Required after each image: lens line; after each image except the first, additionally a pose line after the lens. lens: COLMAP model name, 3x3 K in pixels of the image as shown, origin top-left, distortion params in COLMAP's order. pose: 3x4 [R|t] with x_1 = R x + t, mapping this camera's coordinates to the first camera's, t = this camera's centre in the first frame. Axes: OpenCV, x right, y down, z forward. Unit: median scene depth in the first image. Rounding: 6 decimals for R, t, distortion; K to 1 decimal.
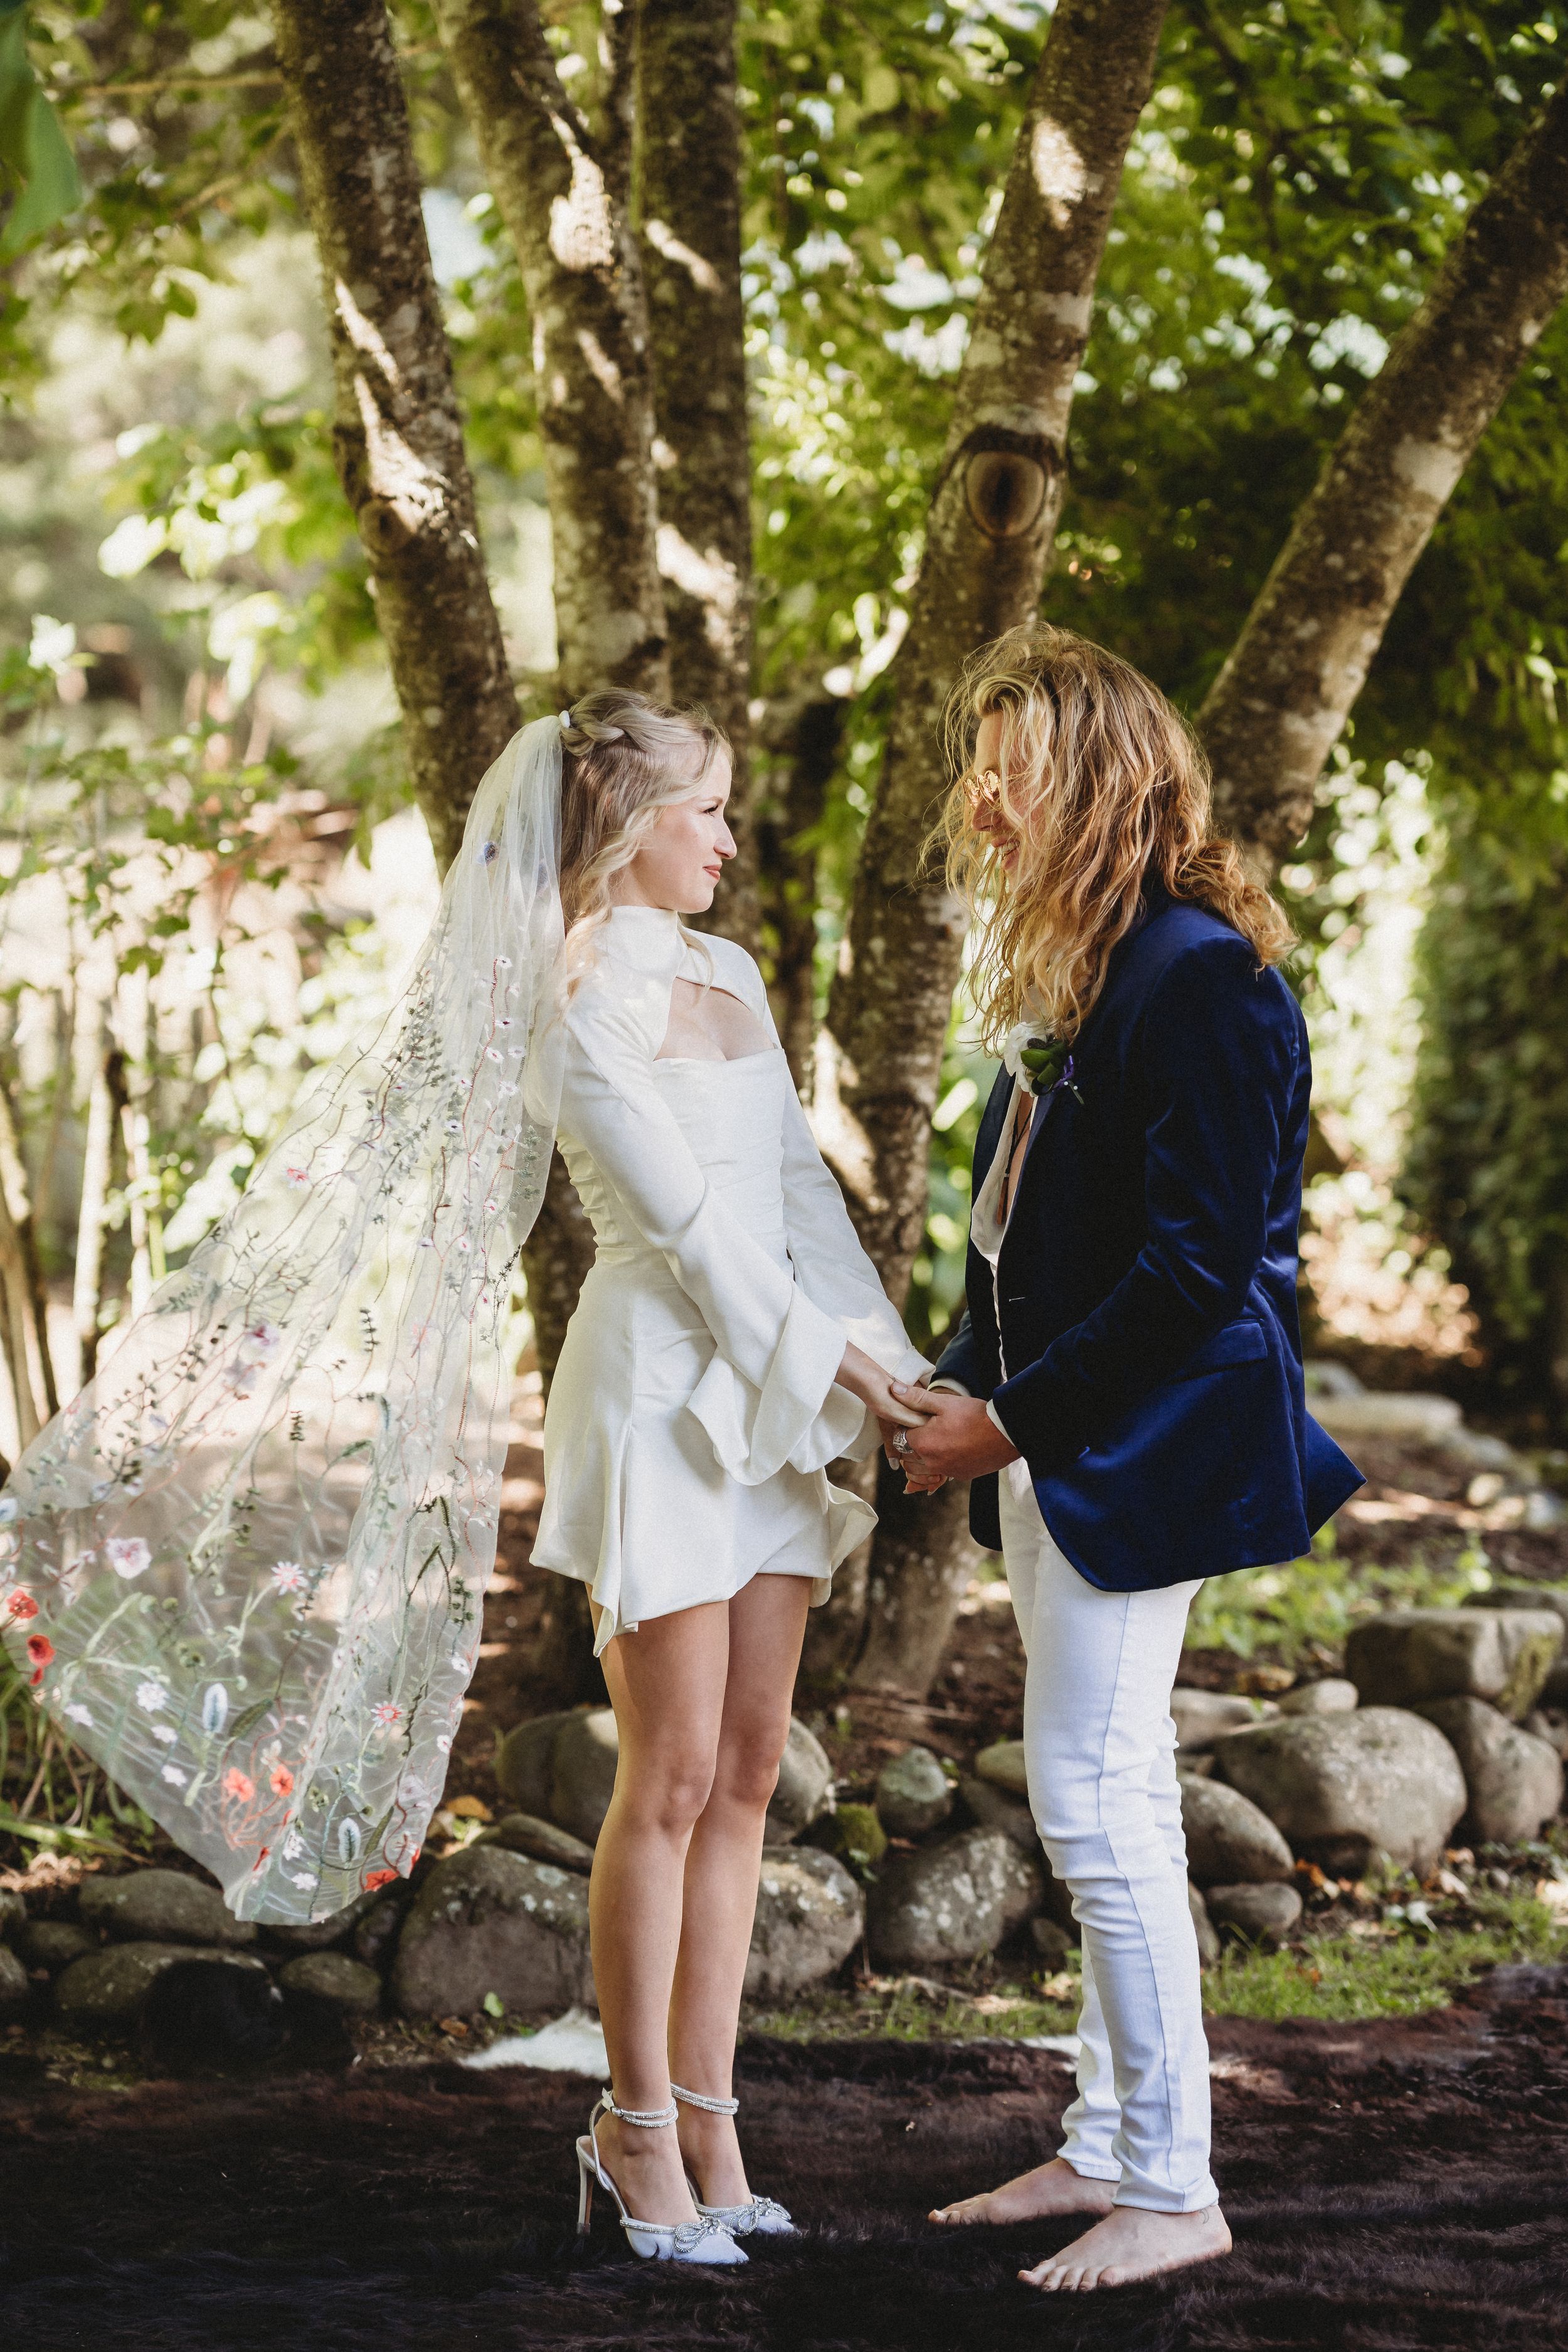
lens RADIAL K [[5649.7, 0, 781.4], [0, 5649.7, 1174.2], [0, 0, 1]] dist [0.125111, 0.000000]
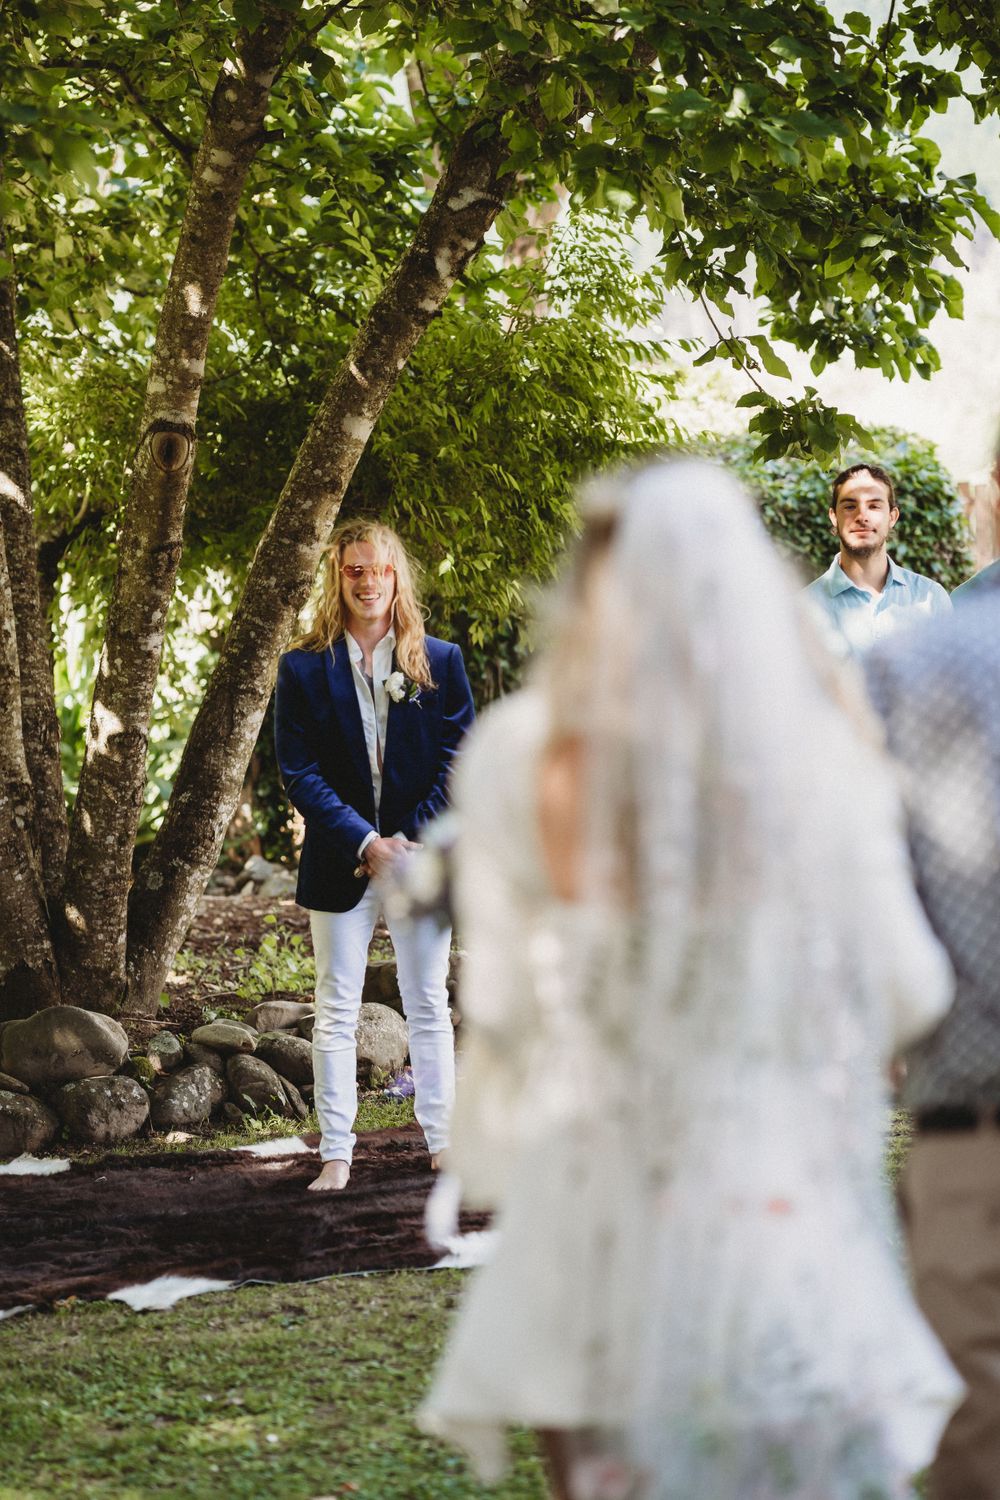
lens RADIAL K [[3603.1, 0, 499.9], [0, 3603.1, 749.3], [0, 0, 1]] dist [0.125111, 0.000000]
pose [[0.983828, -0.056746, 0.169888, -0.075486], [0.059154, 0.998207, -0.009143, 0.013618], [-0.169065, 0.019045, 0.985421, -0.371274]]
